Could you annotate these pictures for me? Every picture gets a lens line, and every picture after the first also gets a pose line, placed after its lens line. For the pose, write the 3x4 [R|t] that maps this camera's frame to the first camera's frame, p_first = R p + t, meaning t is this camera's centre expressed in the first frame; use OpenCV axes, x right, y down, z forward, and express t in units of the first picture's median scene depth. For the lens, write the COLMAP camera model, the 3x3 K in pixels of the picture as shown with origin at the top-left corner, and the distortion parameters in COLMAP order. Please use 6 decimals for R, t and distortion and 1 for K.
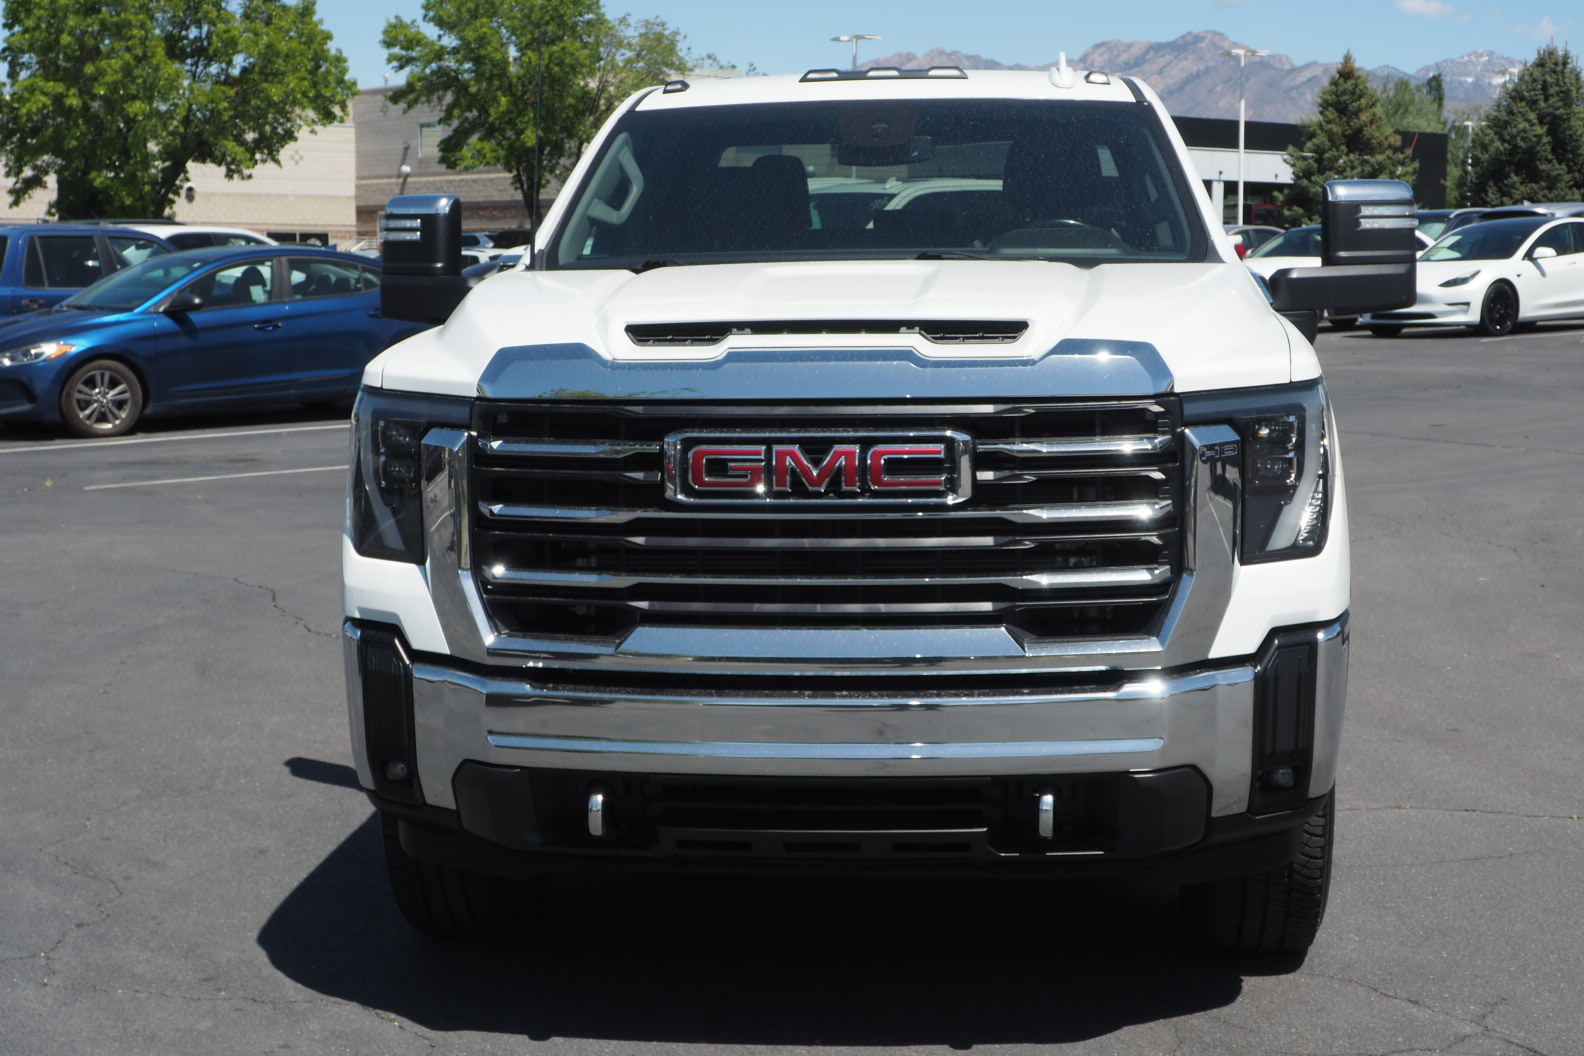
lens RADIAL K [[2425.1, 0, 792.0], [0, 2425.1, 528.0], [0, 0, 1]] dist [-0.005712, 0.011047]
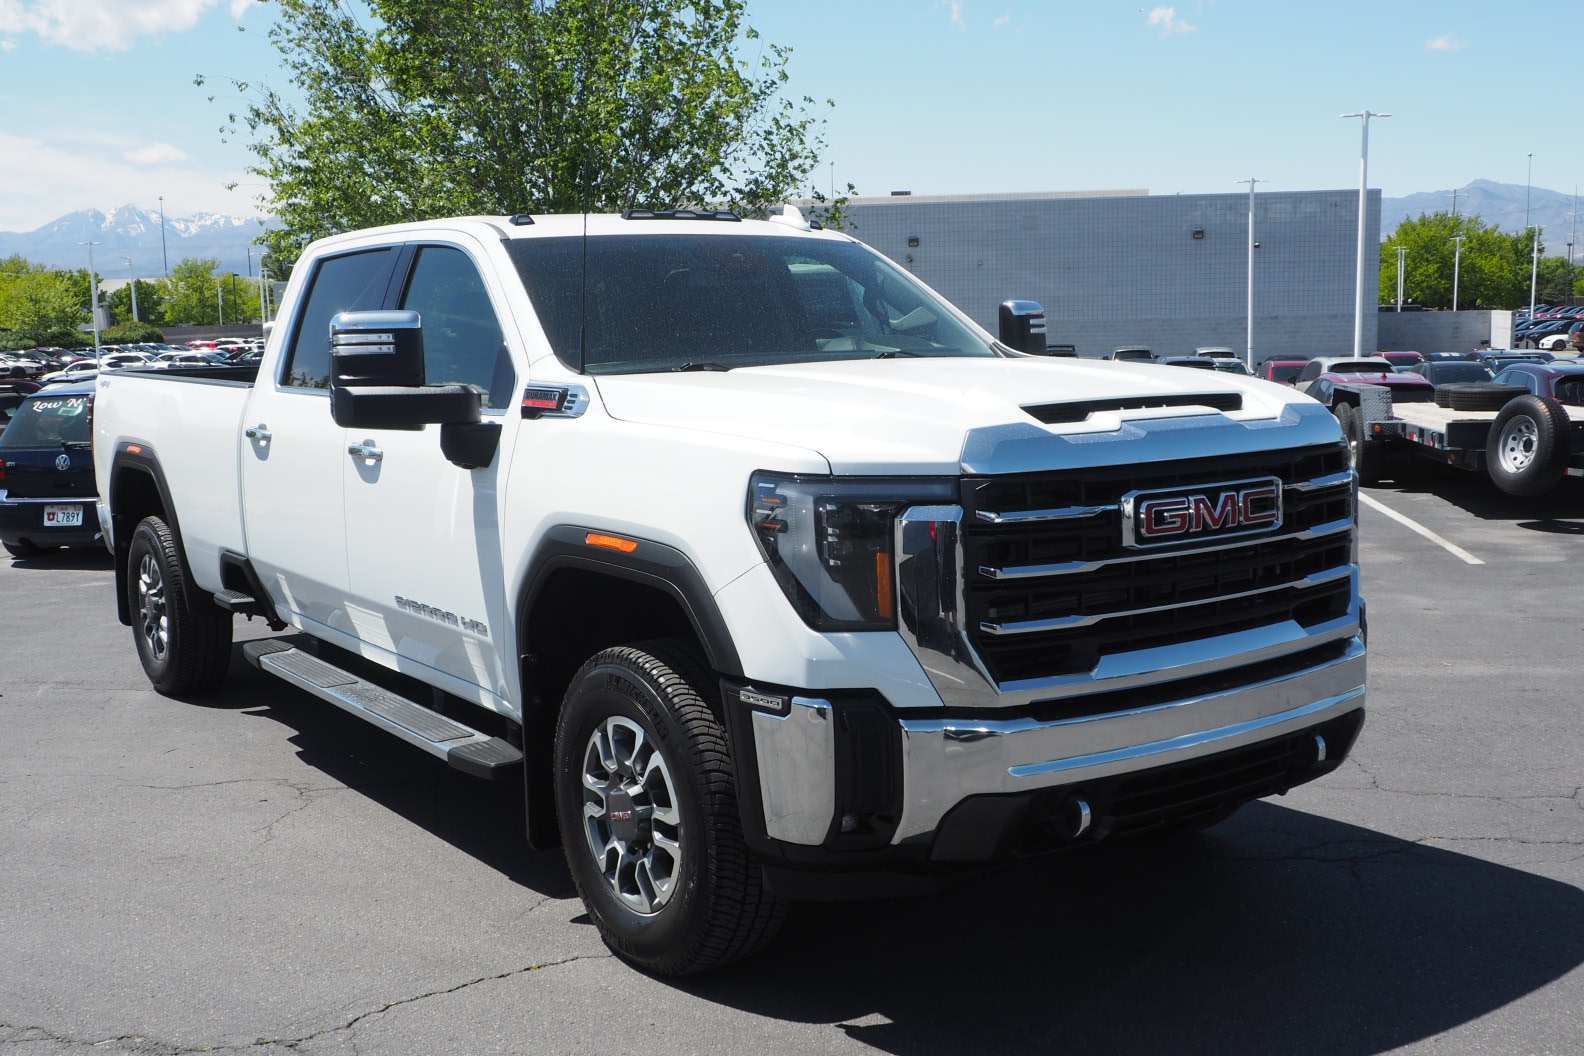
lens RADIAL K [[1638.2, 0, 792.0], [0, 1638.2, 528.0], [0, 0, 1]] dist [-0.017052, 0.010178]
pose [[0.745423, -0.083450, 0.661348, -0.660134], [0.098286, 0.995049, 0.014776, -0.046236], [-0.659306, 0.053986, 0.749934, 0.452799]]
